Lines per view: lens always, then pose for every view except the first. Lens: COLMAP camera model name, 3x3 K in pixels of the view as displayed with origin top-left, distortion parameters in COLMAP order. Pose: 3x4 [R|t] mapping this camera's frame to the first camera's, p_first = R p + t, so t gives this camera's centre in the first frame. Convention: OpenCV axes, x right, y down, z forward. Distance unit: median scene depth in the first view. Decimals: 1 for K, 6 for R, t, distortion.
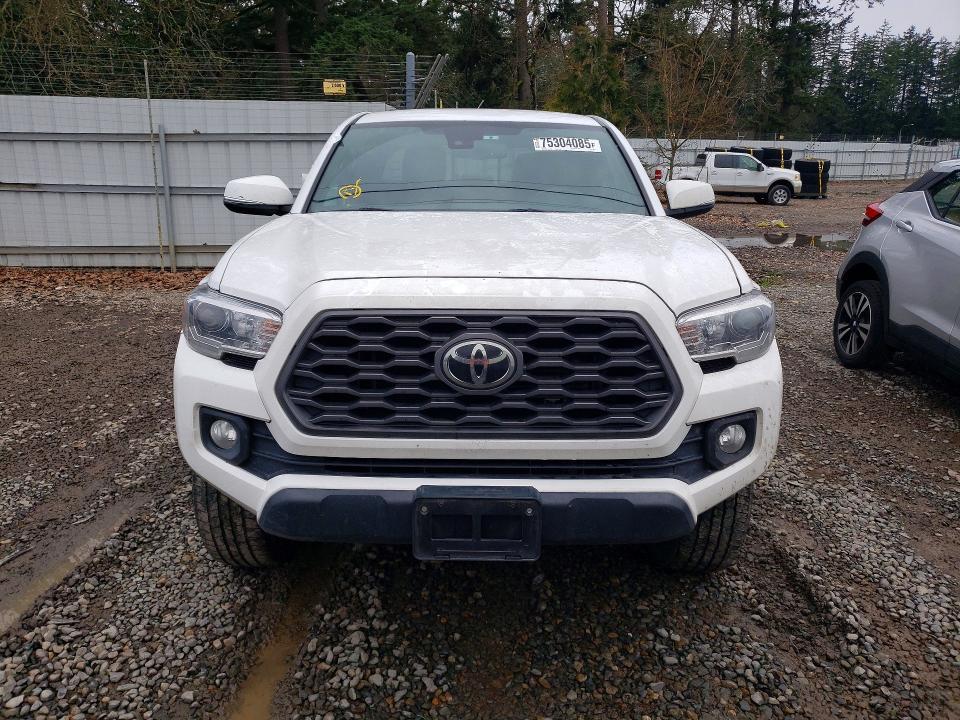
lens RADIAL K [[763.0, 0, 473.6], [0, 763.0, 354.6], [0, 0, 1]] dist [0.014846, -0.004271]
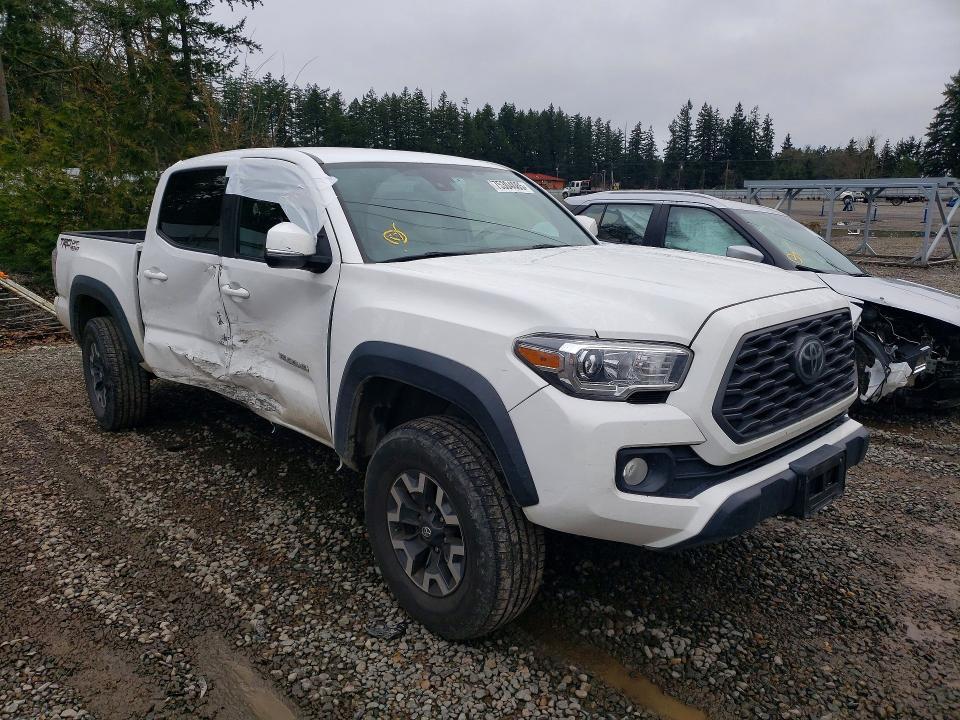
lens RADIAL K [[763.0, 0, 474.3], [0, 763.0, 368.1], [0, 0, 1]] dist [0.014846, -0.004271]
pose [[0.717230, -0.158570, 0.678555, -1.164508], [0.172429, 0.983868, 0.047661, -0.120508], [-0.675166, 0.082819, 0.733002, 0.374291]]
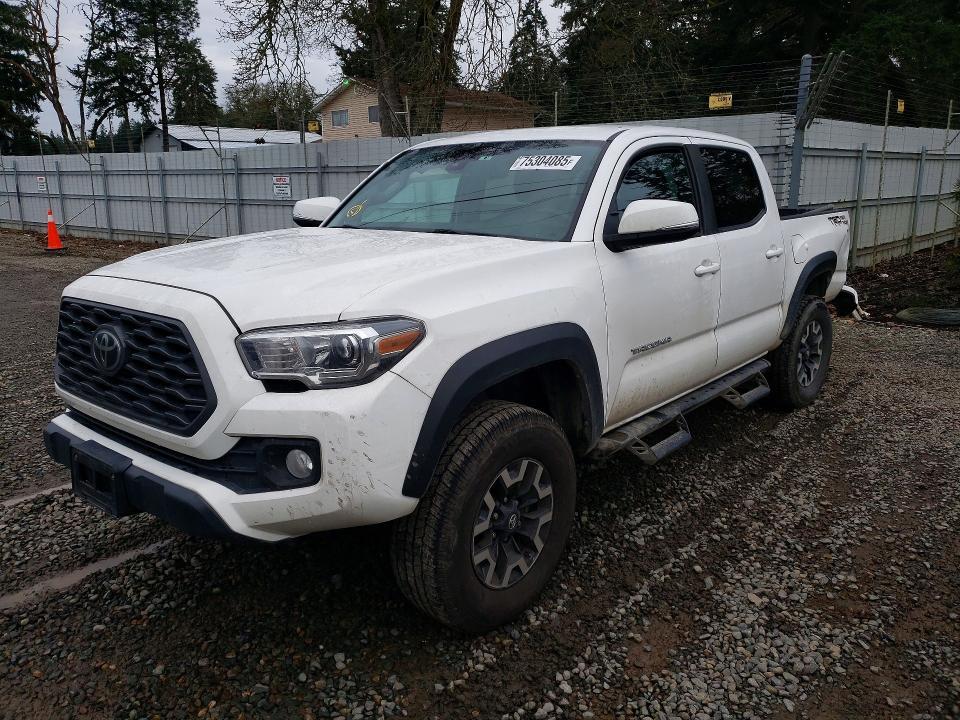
lens RADIAL K [[763.0, 0, 473.6], [0, 763.0, 356.1], [0, 0, 1]] dist [0.014846, -0.004271]
pose [[0.753080, 0.130954, -0.644765, 1.121710], [-0.142221, 0.989223, 0.034802, -0.094358], [0.642374, 0.065491, 0.763588, 0.381874]]
